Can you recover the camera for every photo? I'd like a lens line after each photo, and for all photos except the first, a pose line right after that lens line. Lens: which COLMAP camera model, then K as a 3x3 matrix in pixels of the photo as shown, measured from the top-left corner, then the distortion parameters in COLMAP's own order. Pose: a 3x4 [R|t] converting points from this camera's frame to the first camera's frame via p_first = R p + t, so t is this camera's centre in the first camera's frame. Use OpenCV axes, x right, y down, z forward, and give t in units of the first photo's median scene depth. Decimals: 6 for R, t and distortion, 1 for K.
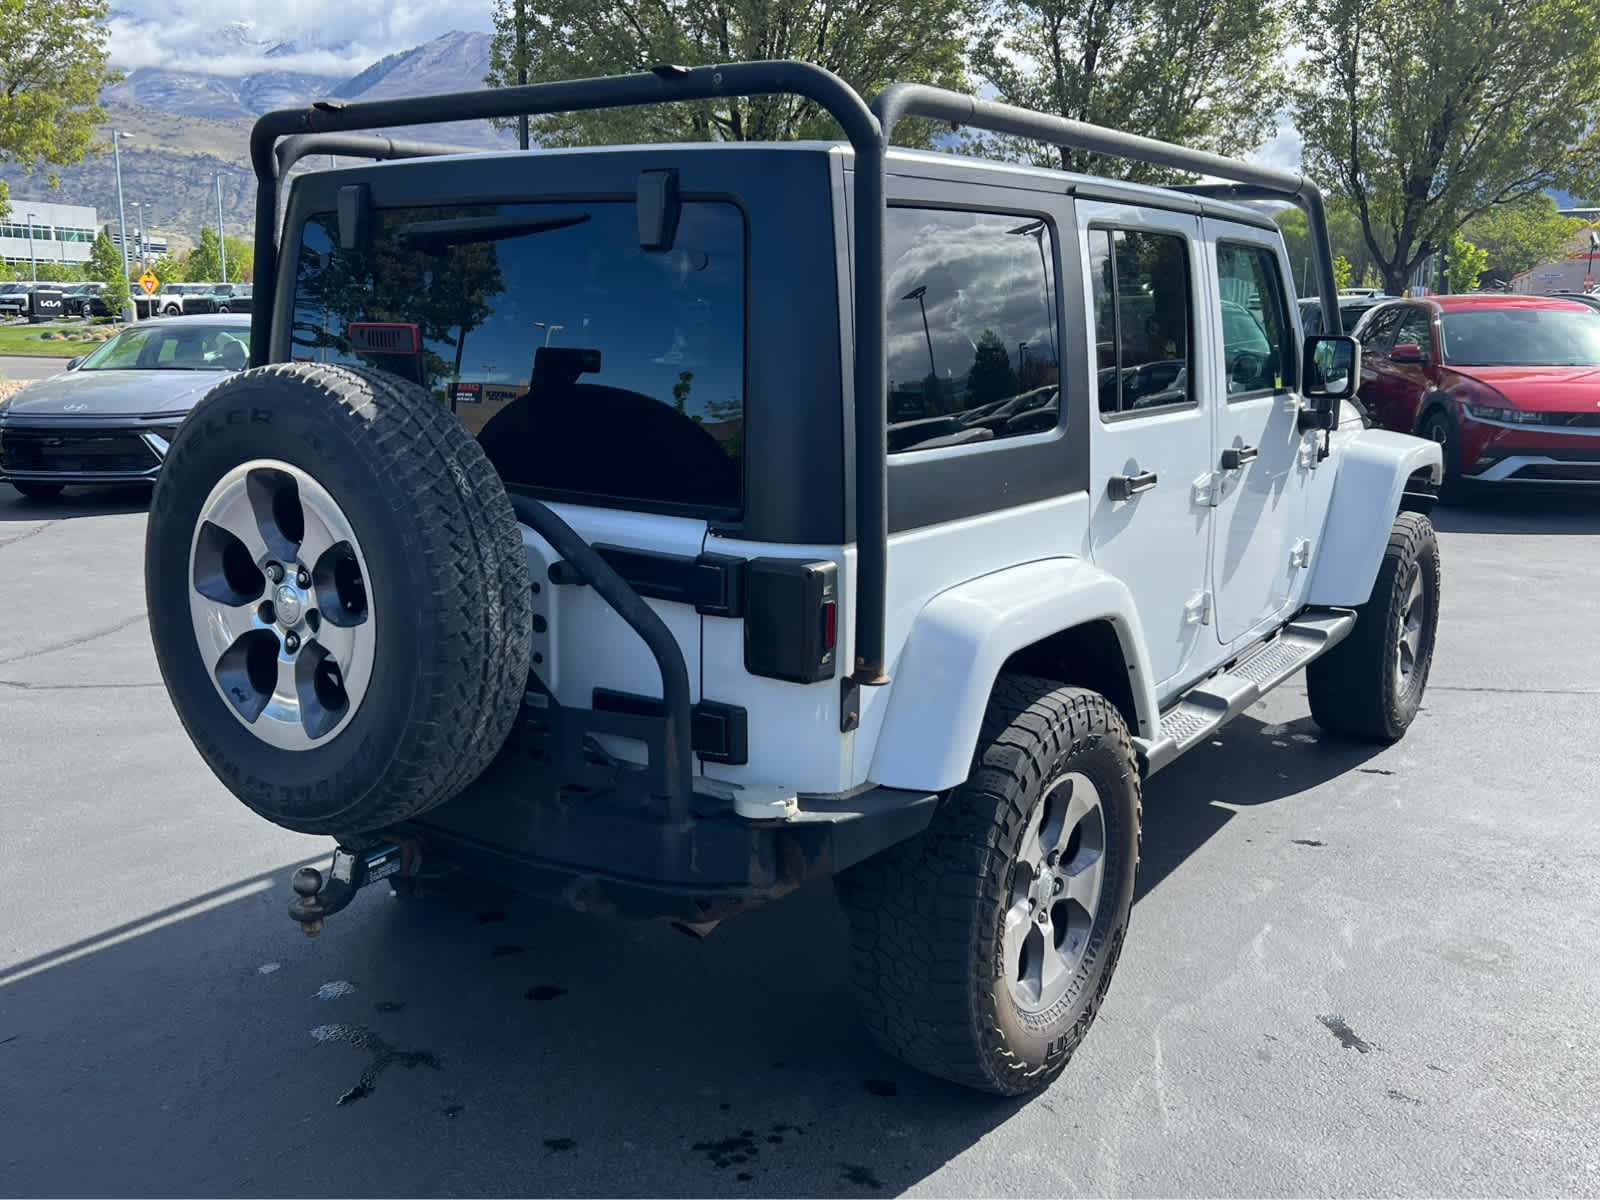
lens RADIAL K [[1471.6, 0, 792.0], [0, 1471.6, 598.7], [0, 0, 1]] dist [0.028413, 0.000000]
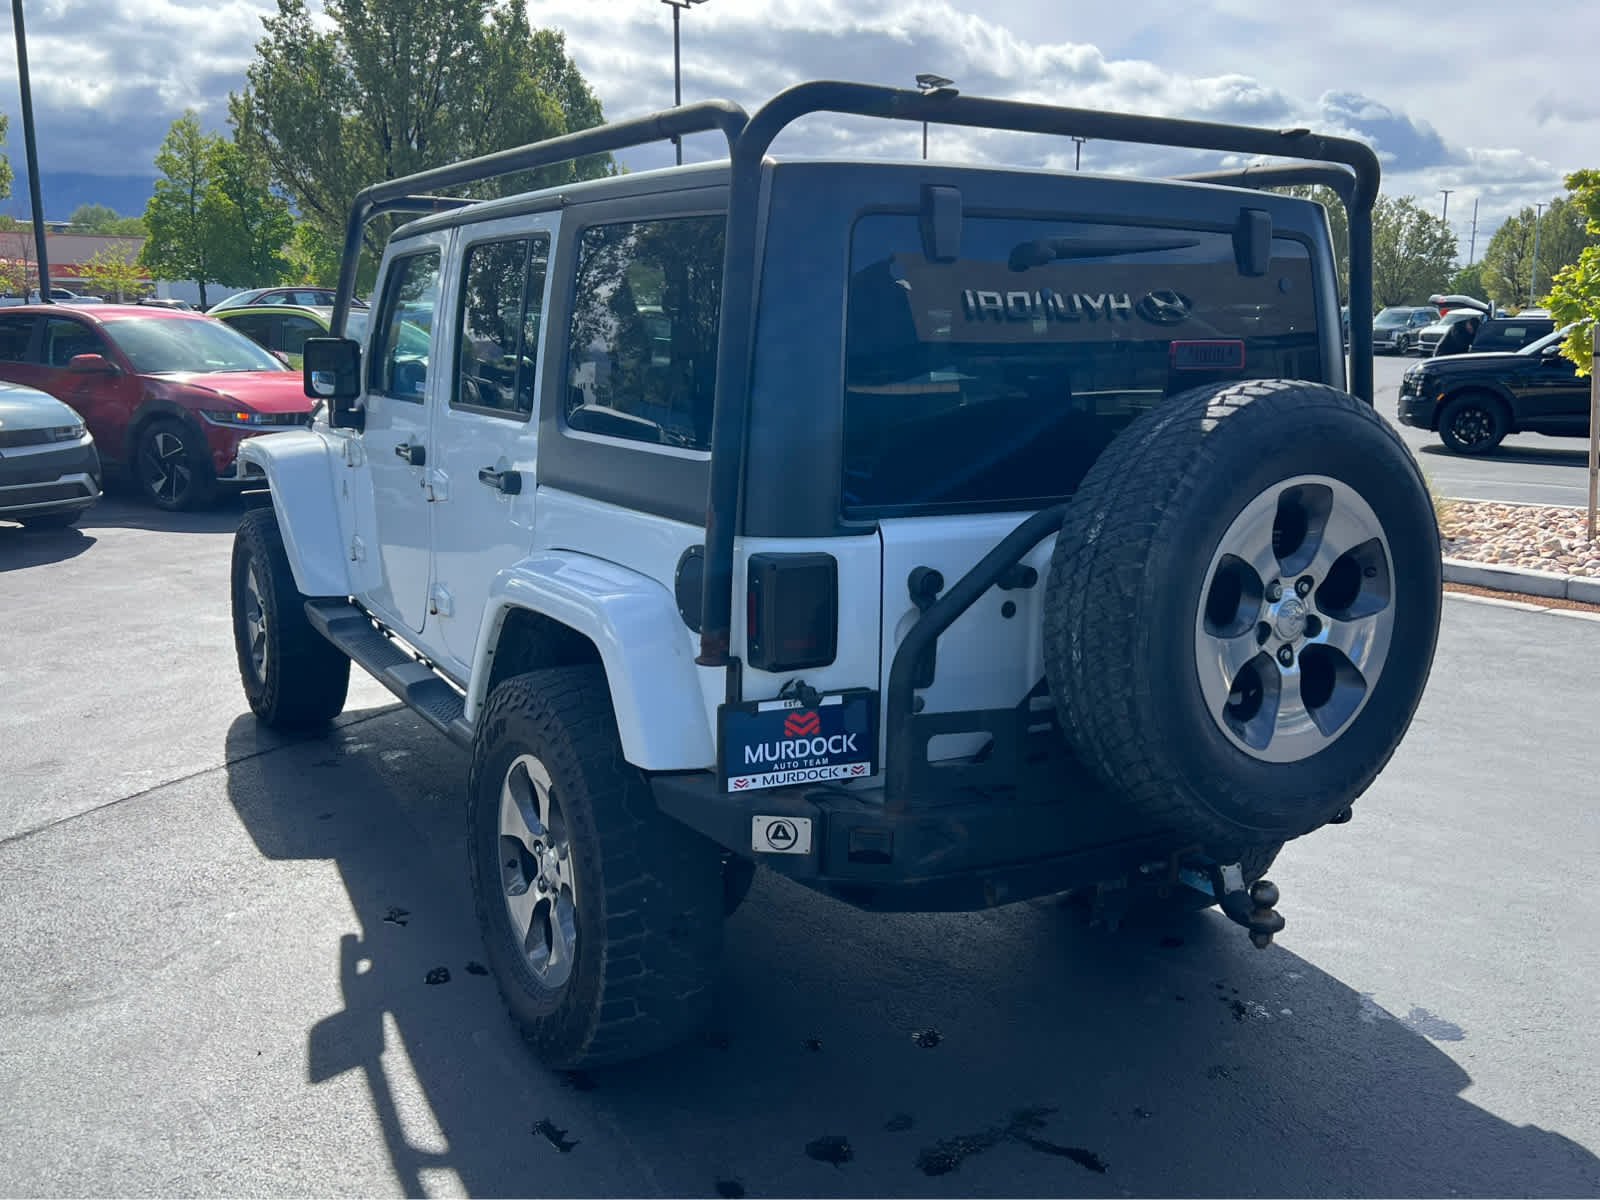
lens RADIAL K [[1471.6, 0, 776.3], [0, 1471.6, 576.8], [0, 0, 1]] dist [0.028413, 0.000000]
pose [[0.419305, -0.158509, 0.893901, -1.120986], [0.177268, 0.979982, 0.090621, -0.143558], [-0.890370, 0.120462, 0.439009, 0.691079]]
